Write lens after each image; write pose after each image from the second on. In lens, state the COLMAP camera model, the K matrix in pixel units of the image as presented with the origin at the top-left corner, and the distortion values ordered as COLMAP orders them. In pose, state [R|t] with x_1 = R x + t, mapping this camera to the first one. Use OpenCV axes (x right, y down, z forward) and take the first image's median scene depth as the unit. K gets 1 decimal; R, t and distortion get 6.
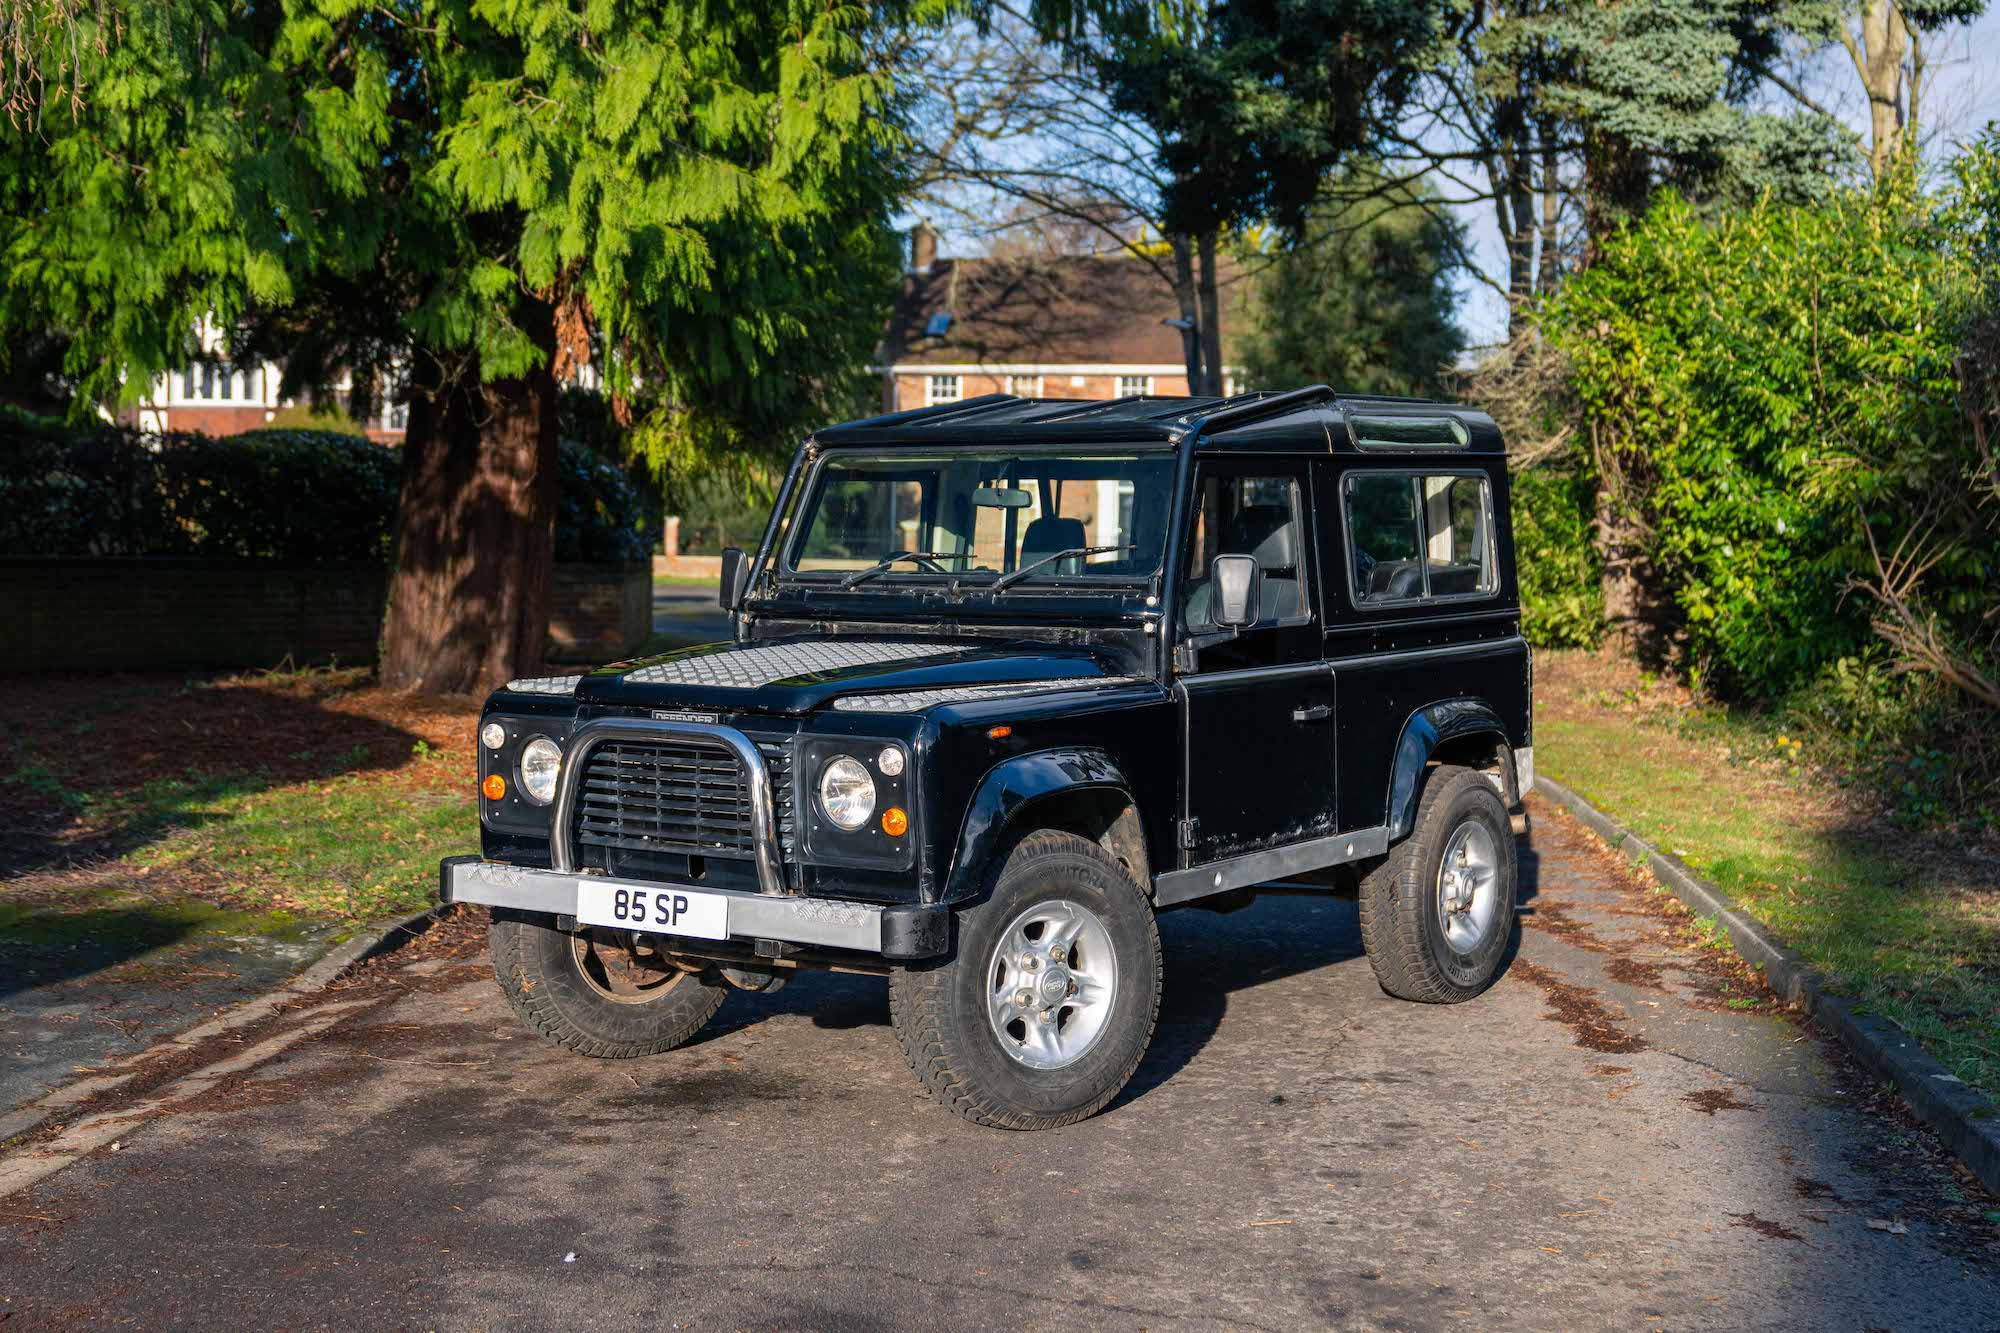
lens RADIAL K [[2749.3, 0, 1000.0], [0, 2749.3, 666.5], [0, 0, 1]] dist [-0.001954, 0.069753]
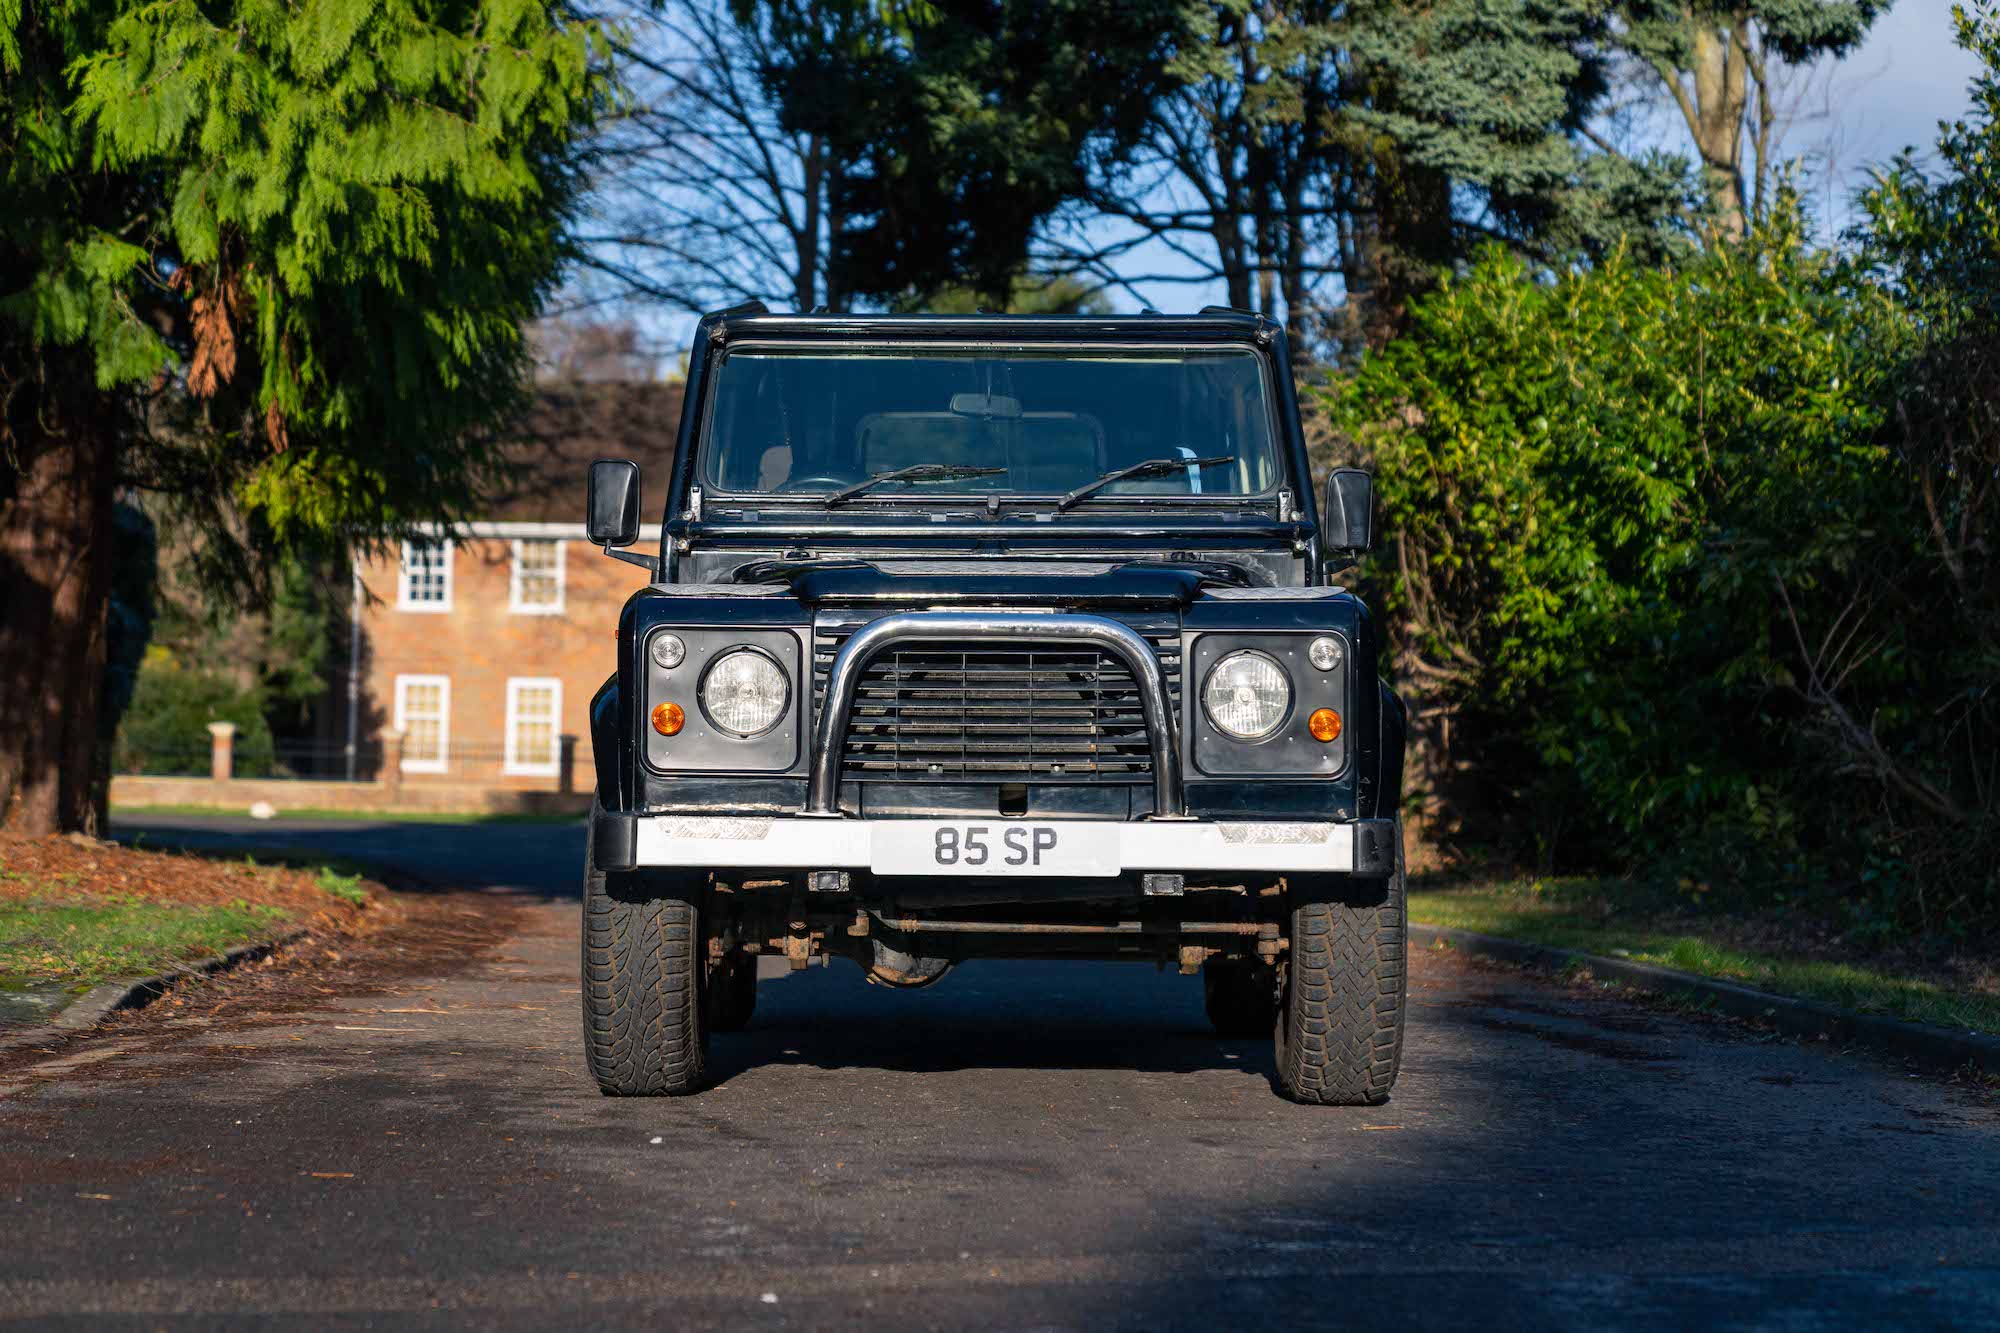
lens RADIAL K [[3840.3, 0, 1000.0], [0, 3840.3, 666.5], [0, 0, 1]] dist [0.022056, 0.308098]
pose [[0.989683, 0.012722, 0.142708, -0.068848], [-0.001057, 0.996671, -0.081517, 0.049269], [-0.143270, 0.080525, 0.986402, -0.083808]]
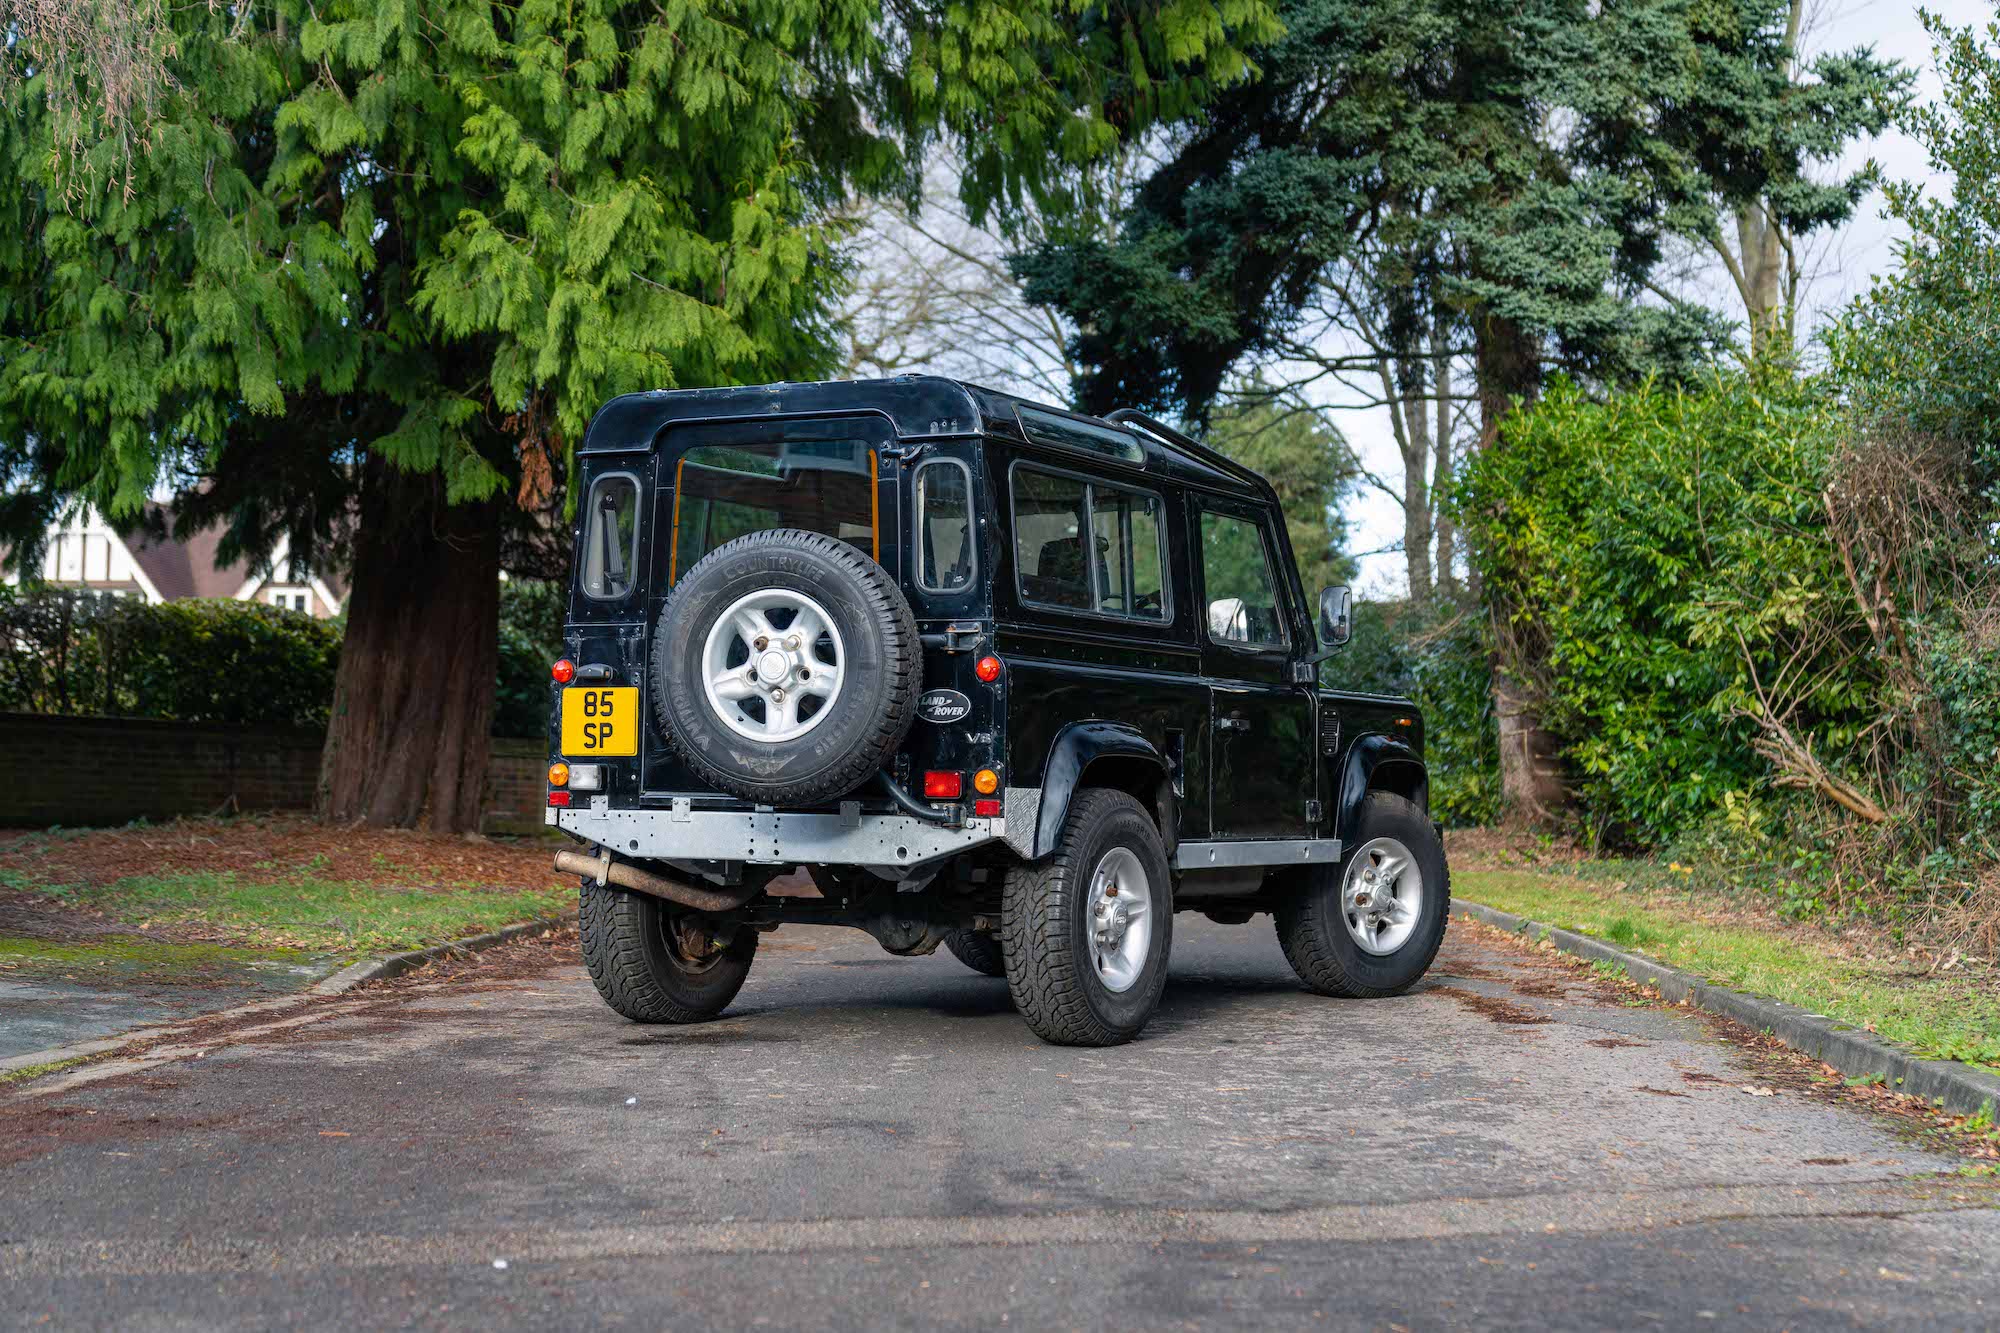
lens RADIAL K [[2805.6, 0, 999.0], [0, 2805.6, 686.5], [0, 0, 1]] dist [0.020753, 0.031571]
pose [[0.999198, 0.003964, 0.039837, -0.015045], [-0.000615, 0.996489, -0.083719, 0.042573], [-0.040029, 0.083628, 0.995693, -0.058756]]
